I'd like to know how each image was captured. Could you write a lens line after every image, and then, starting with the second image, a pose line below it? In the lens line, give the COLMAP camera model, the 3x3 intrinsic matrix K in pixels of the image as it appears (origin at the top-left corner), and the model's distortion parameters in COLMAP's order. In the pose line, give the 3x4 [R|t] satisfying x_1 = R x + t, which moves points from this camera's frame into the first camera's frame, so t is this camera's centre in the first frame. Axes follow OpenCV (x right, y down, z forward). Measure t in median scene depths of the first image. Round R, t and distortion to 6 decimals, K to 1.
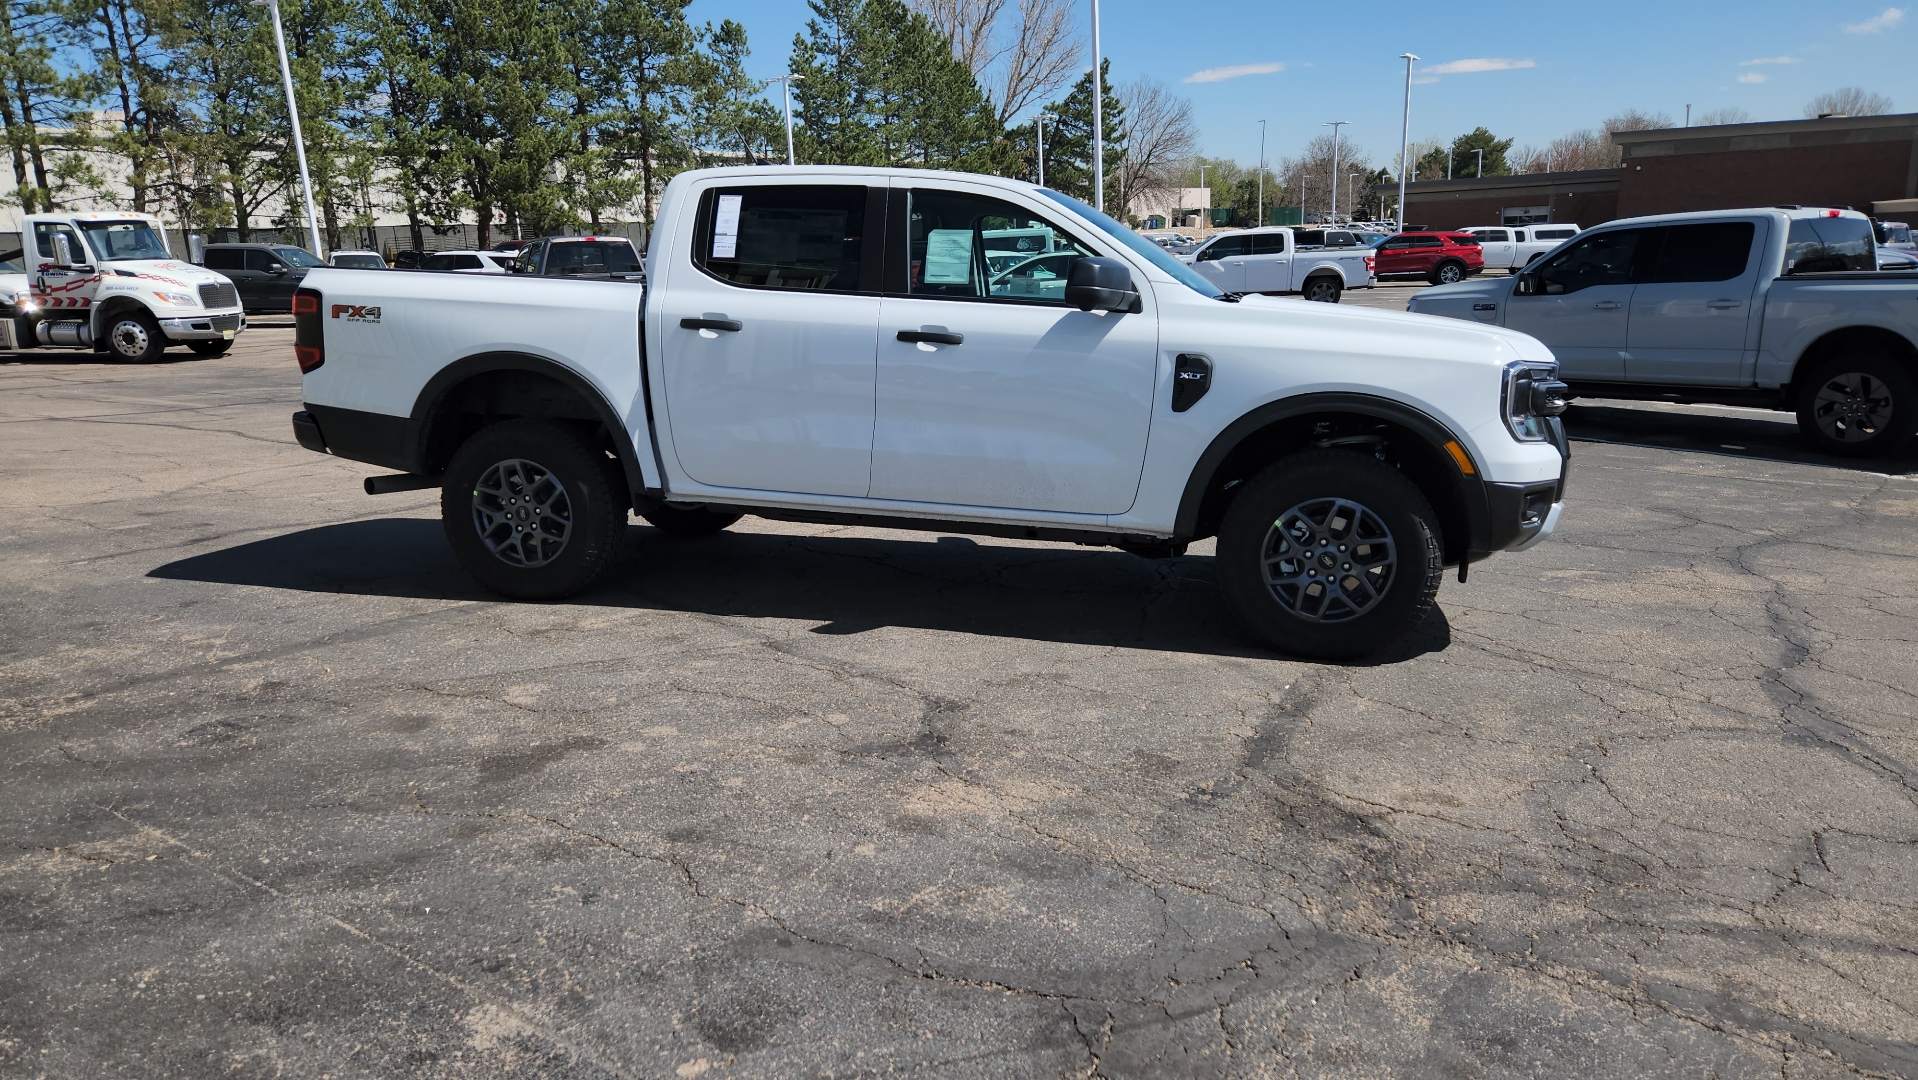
lens RADIAL K [[1279.6, 0, 918.7], [0, 1279.6, 538.8], [0, 0, 1]] dist [0.066742, -0.051887]
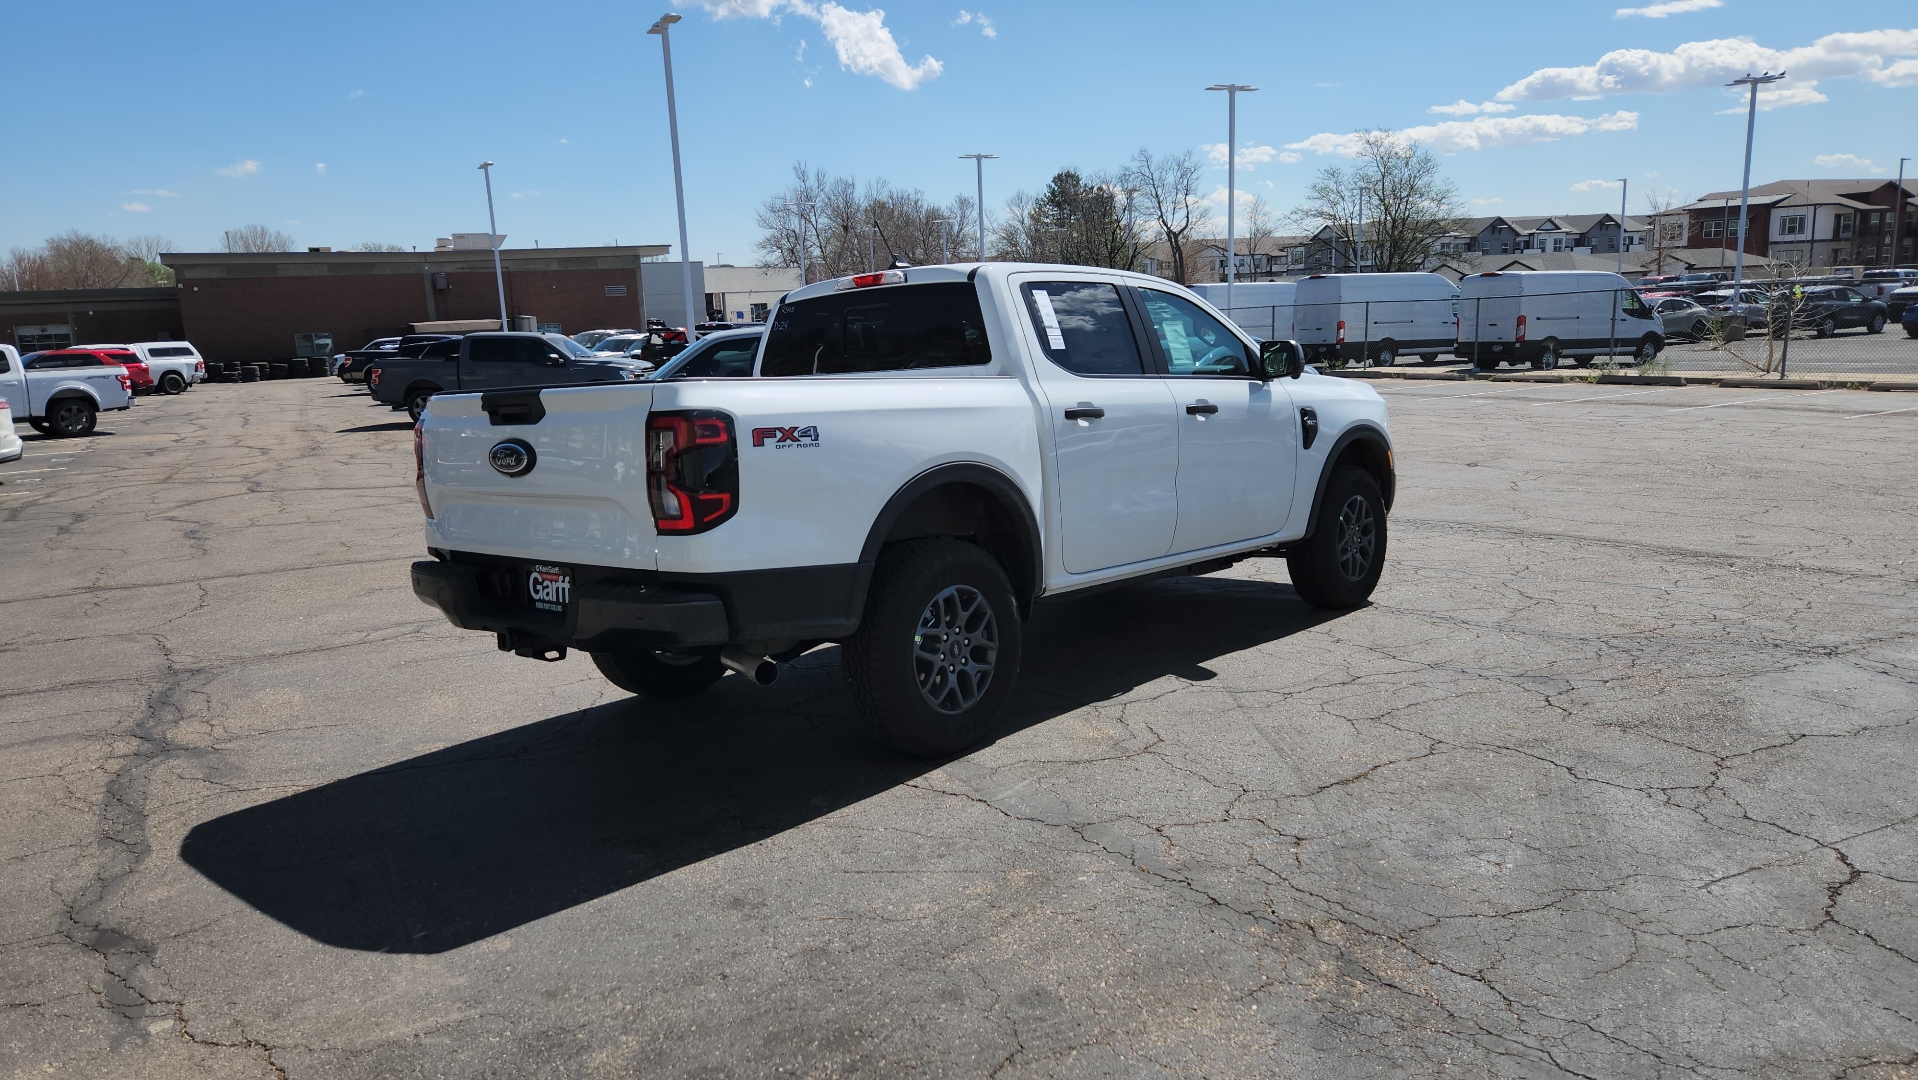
lens RADIAL K [[1279.6, 0, 918.7], [0, 1279.6, 538.8], [0, 0, 1]] dist [0.066742, -0.051887]
pose [[0.480593, -0.142507, 0.865287, -0.106710], [0.218866, 0.974975, 0.039011, -0.013309], [-0.849193, 0.170633, 0.499756, 0.059831]]
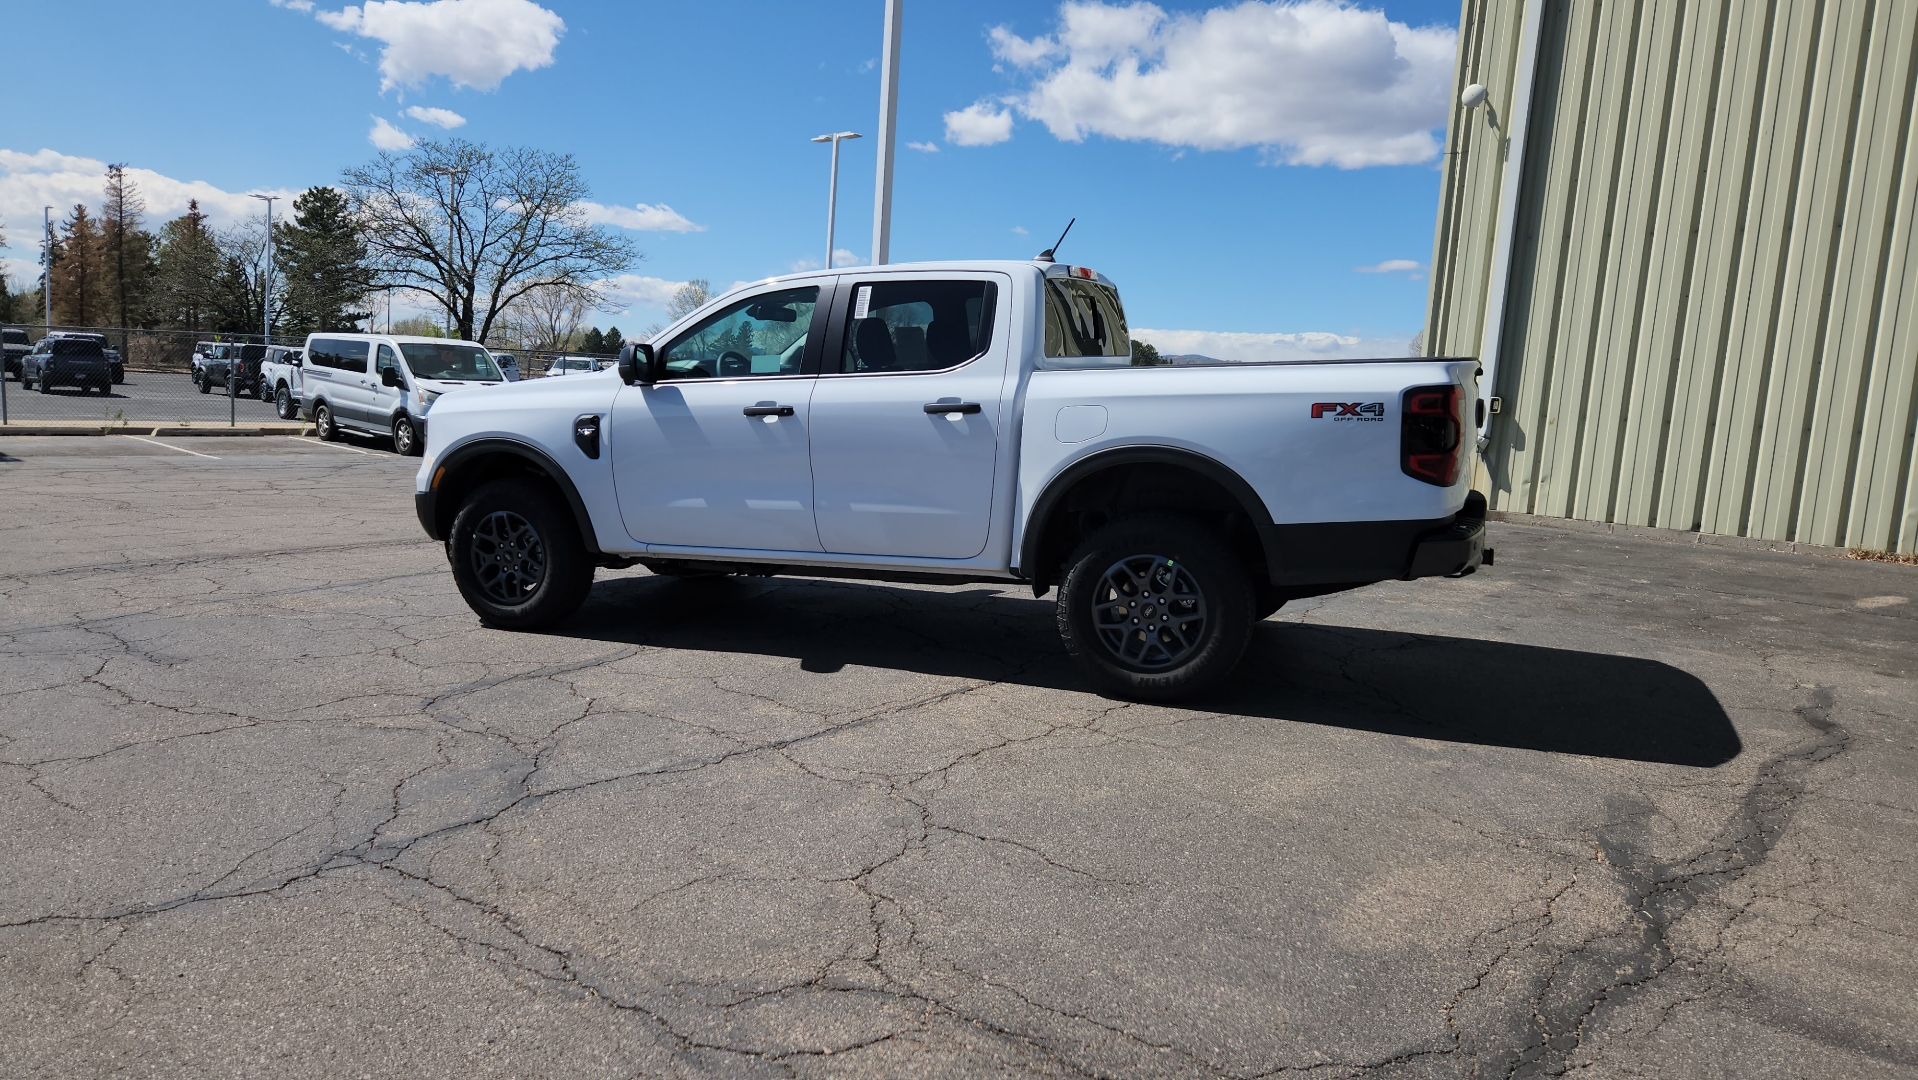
lens RADIAL K [[1292.0, 0, 920.0], [0, 1292.0, 528.6], [0, 0, 1]] dist [0.066862, -0.058036]
pose [[-0.986268, -0.035488, 0.161295, -0.022076], [0.017769, 0.948169, 0.317269, -0.045563], [-0.164194, 0.315779, -0.934518, 0.227538]]
